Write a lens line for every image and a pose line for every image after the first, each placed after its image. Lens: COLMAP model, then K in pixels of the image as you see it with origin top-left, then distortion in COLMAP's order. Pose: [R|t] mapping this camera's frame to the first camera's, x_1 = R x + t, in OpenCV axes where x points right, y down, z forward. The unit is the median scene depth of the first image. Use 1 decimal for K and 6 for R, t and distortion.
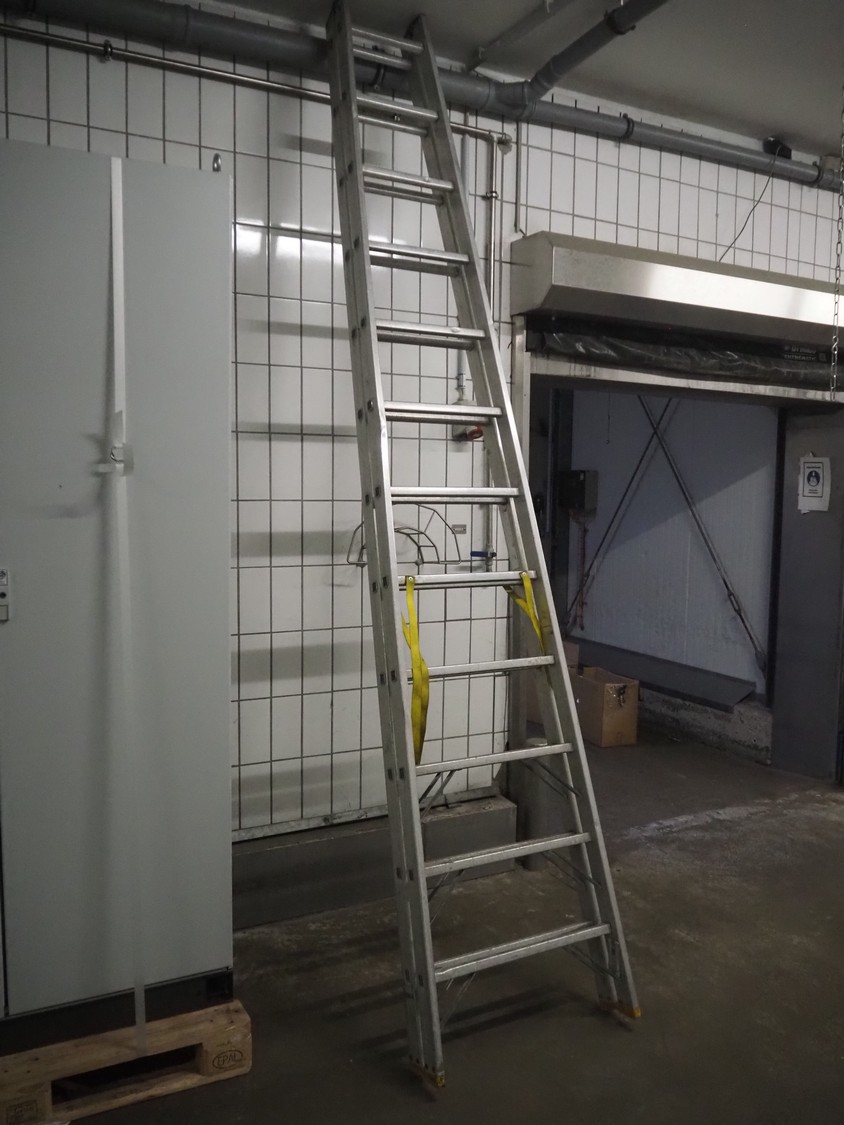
lens RADIAL K [[952.9, 0, 427.6], [0, 952.9, 567.2], [0, 0, 1]] dist [-0.040463, 0.001077]
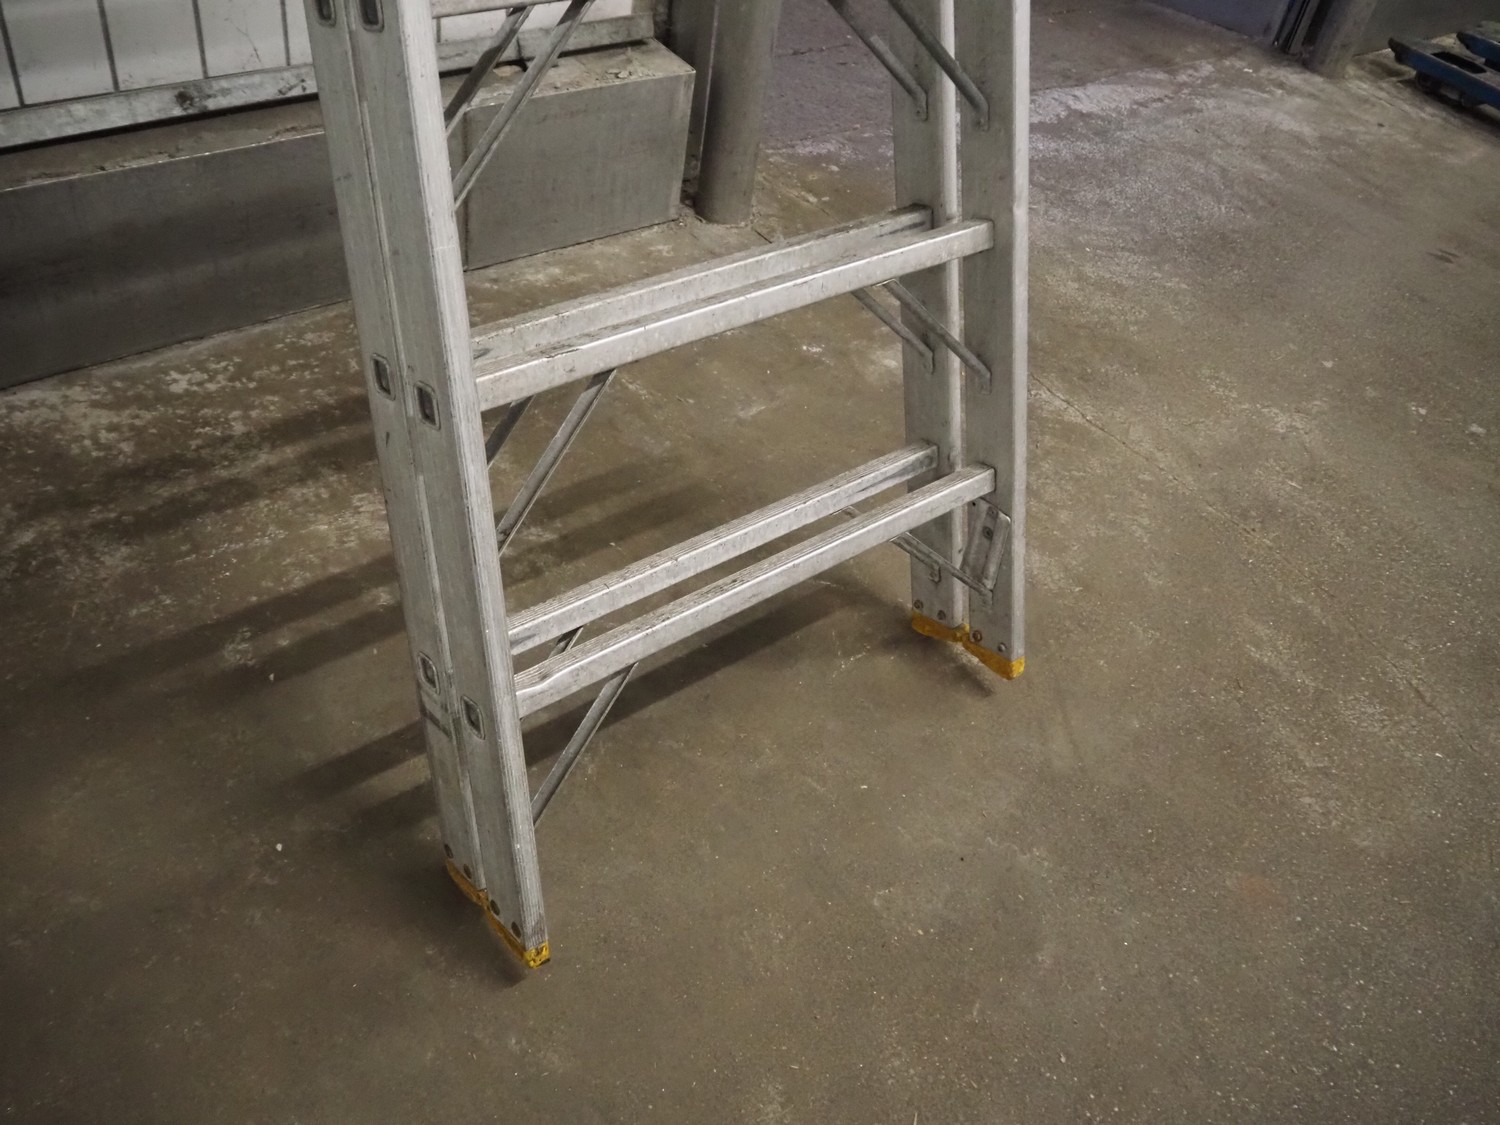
lens RADIAL K [[1270.5, 0, 744.7], [0, 1270.5, 583.7], [0, 0, 1]] dist [-0.040463, 0.001077]
pose [[0.978359, -0.026159, 0.205252, -0.002348], [-0.108289, 0.780544, 0.615650, 0.094515], [-0.176313, -0.624553, 0.760820, 0.484719]]
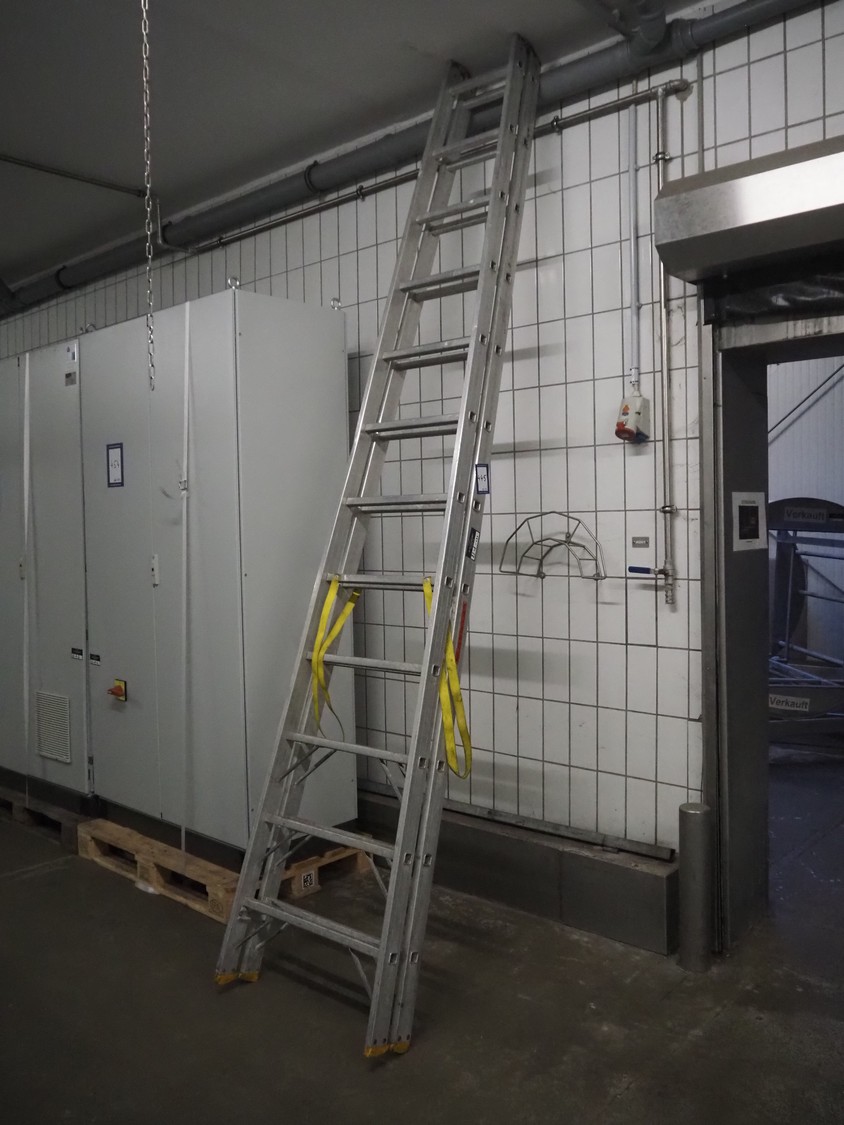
lens RADIAL K [[952.9, 0, 412.5], [0, 952.9, 553.8], [0, 0, 1]] dist [-0.040463, 0.001077]
pose [[0.317651, 0.011288, -0.948141, 0.862208], [-0.059045, 0.998224, -0.007898, -0.010213], [0.946368, 0.058492, 0.317753, 0.557545]]
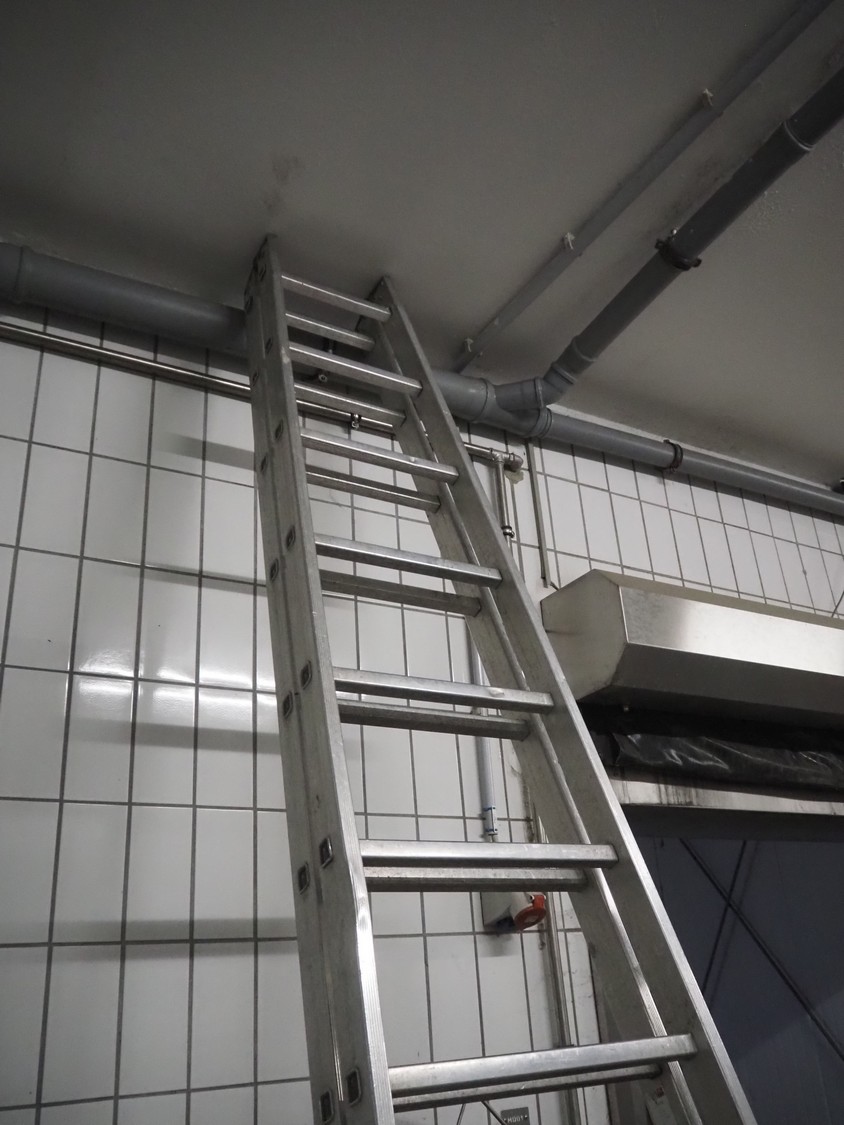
lens RADIAL K [[952.9, 0, 421.9], [0, 952.9, 563.6], [0, 0, 1]] dist [-0.040463, 0.001077]
pose [[0.996847, -0.058063, 0.054078, -0.027155], [0.077177, 0.867772, -0.490933, -0.058352], [-0.018422, 0.493558, 0.869518, 0.461206]]
